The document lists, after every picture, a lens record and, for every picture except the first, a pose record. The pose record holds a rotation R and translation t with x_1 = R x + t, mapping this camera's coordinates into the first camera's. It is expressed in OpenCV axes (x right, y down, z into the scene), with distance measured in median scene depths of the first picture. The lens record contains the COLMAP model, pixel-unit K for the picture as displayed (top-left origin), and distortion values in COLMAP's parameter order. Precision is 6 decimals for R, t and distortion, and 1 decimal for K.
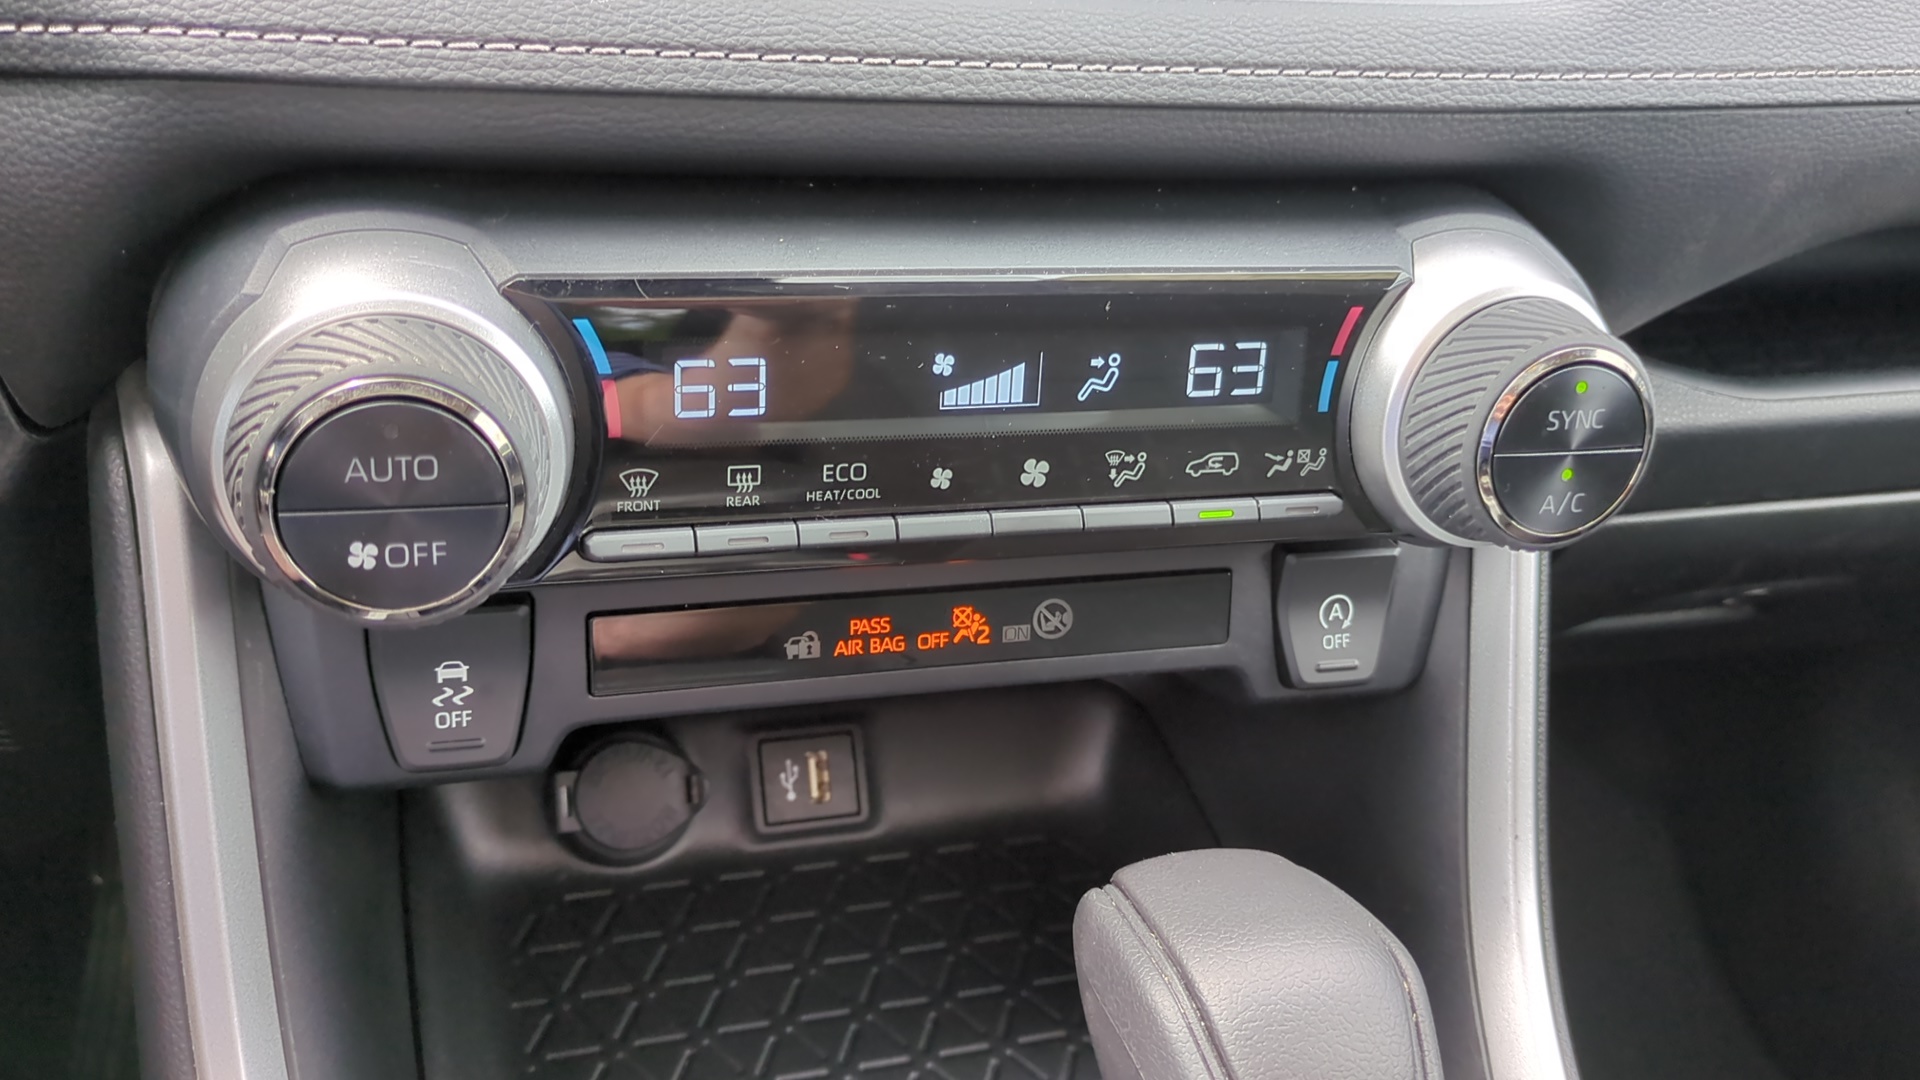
lens RADIAL K [[1765.3, 0, 955.6], [0, 1765.3, 517.1], [0, 0, 1]] dist [0.068190, -0.103173]
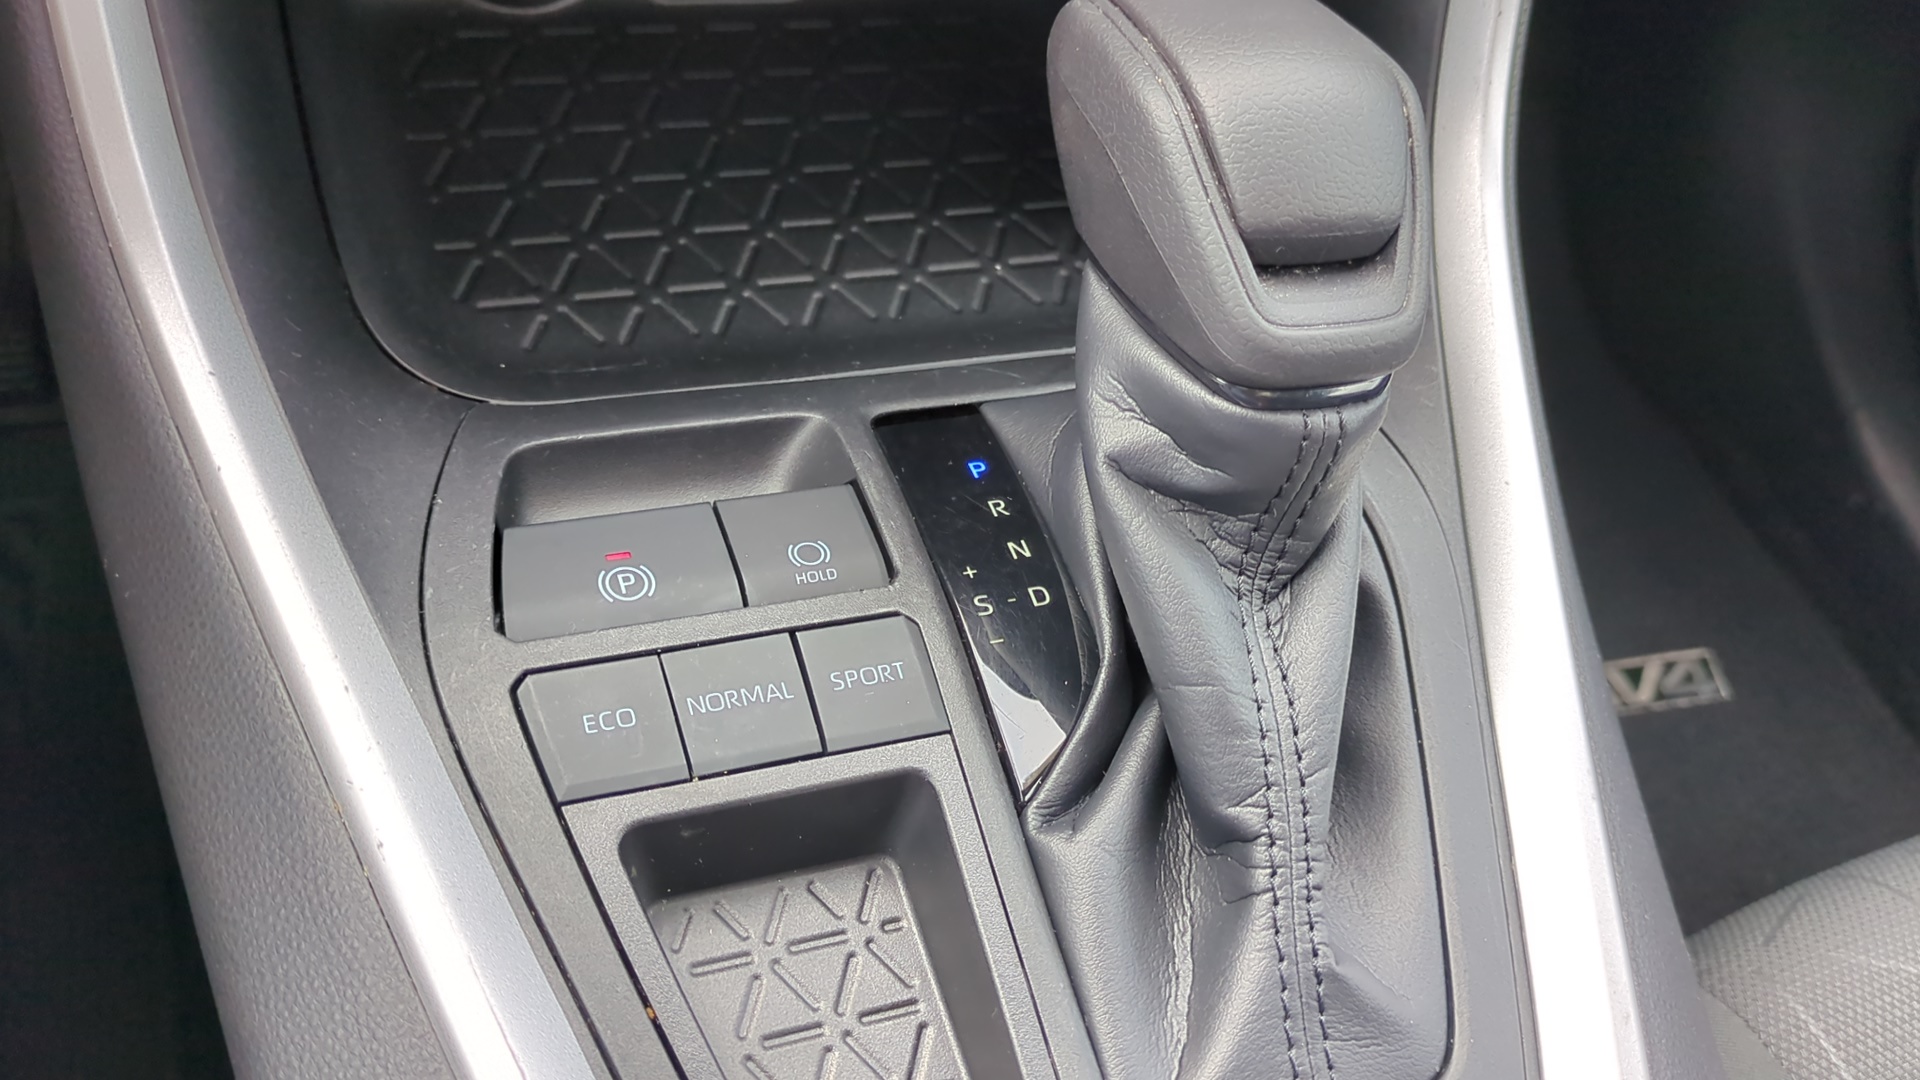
lens RADIAL K [[1775.1, 0, 955.6], [0, 1775.1, 544.0], [0, 0, 1]] dist [0.005003, -0.001471]
pose [[0.994502, 0.042651, 0.095636, -0.057305], [-0.075985, 0.922351, 0.378807, 0.125258], [-0.072054, -0.383992, 0.920521, 0.059195]]
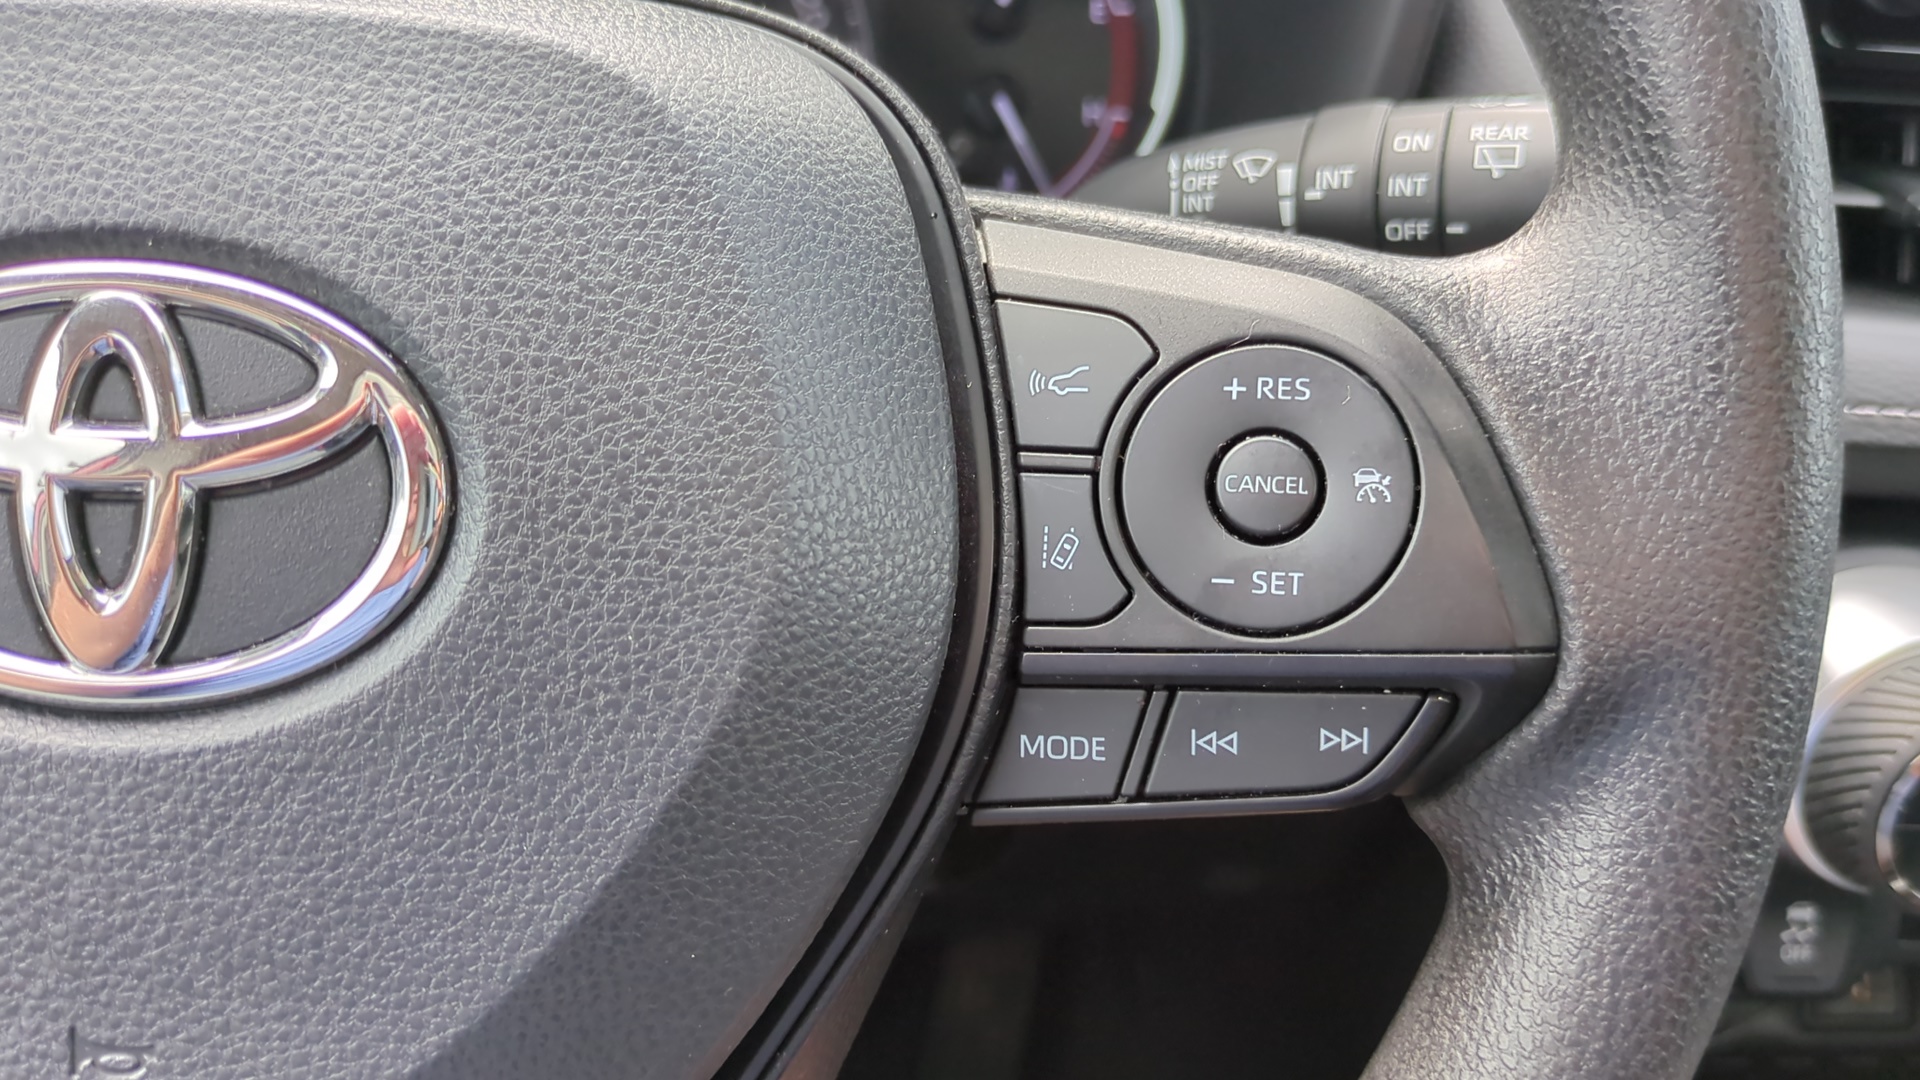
lens RADIAL K [[1775.1, 0, 955.6], [0, 1775.1, 544.0], [0, 0, 1]] dist [0.005003, -0.001471]
pose [[0.970754, 0.077273, -0.227299, -0.570267], [-0.077631, 0.996955, 0.007378, -0.116181], [0.227177, 0.010484, 0.973797, -0.245002]]
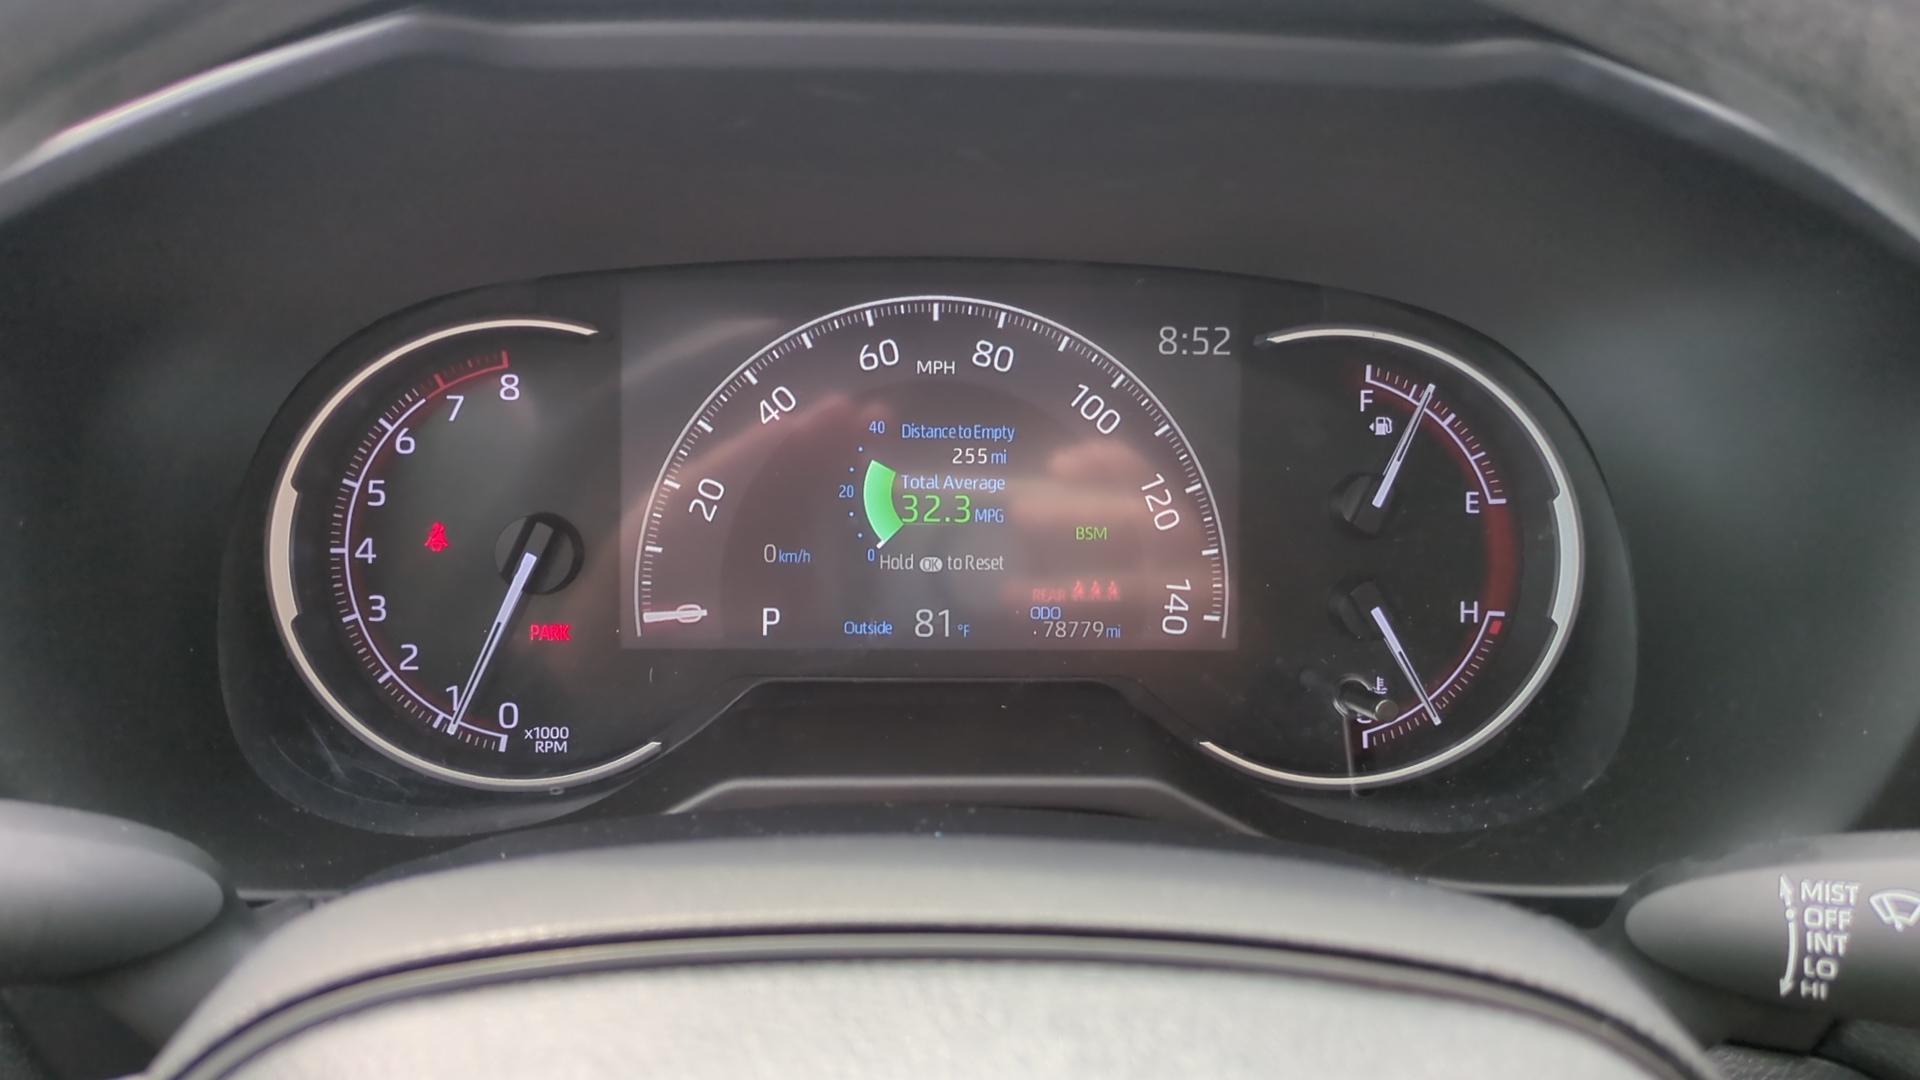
lens RADIAL K [[1765.3, 0, 955.6], [0, 1765.3, 517.1], [0, 0, 1]] dist [0.068190, -0.103173]
pose [[0.963725, 0.036047, -0.264451, -0.831732], [-0.064356, 0.992987, -0.099177, -0.370391], [0.259022, 0.112598, 0.959286, -0.203127]]
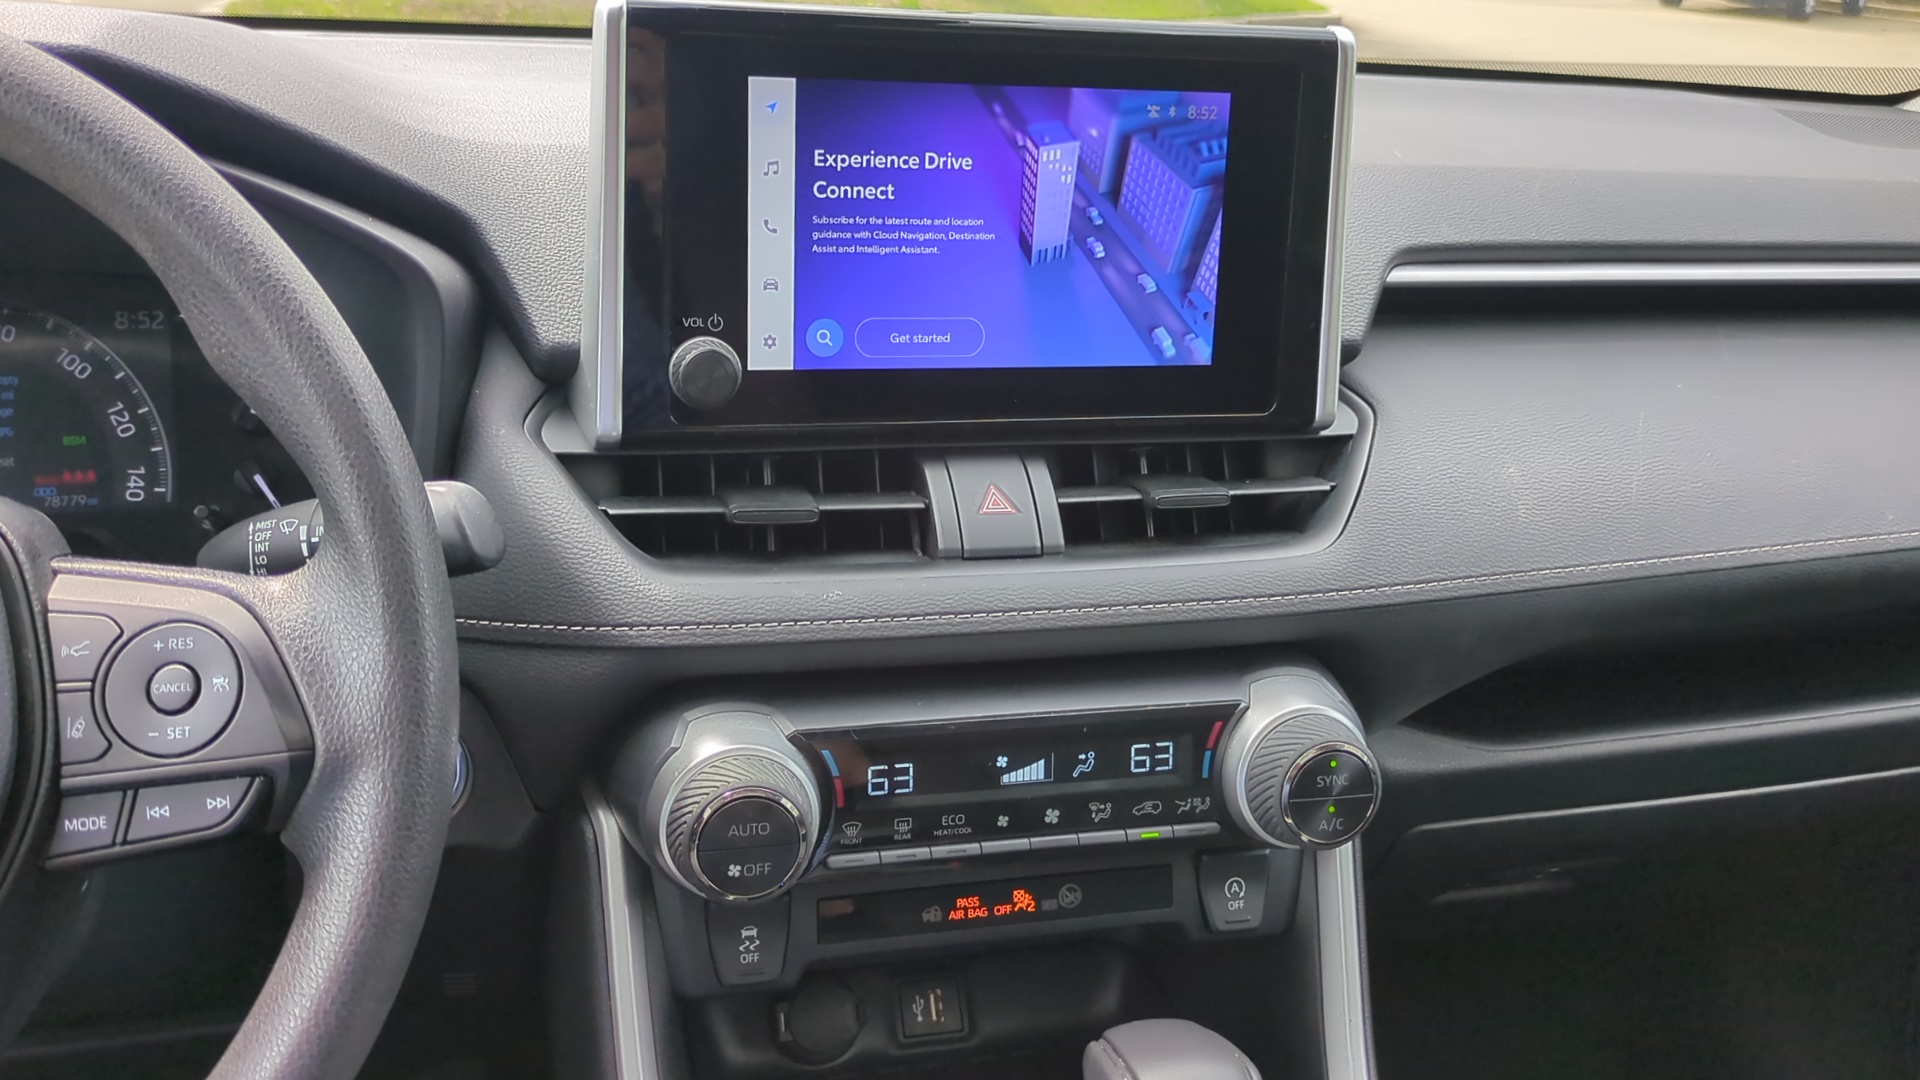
lens RADIAL K [[1765.3, 0, 955.6], [0, 1765.3, 517.1], [0, 0, 1]] dist [0.068190, -0.103173]
pose [[0.998436, -0.037531, -0.041442, 0.031446], [0.030110, 0.985486, -0.167068, -0.026663], [0.047111, 0.165559, 0.985074, -0.925871]]
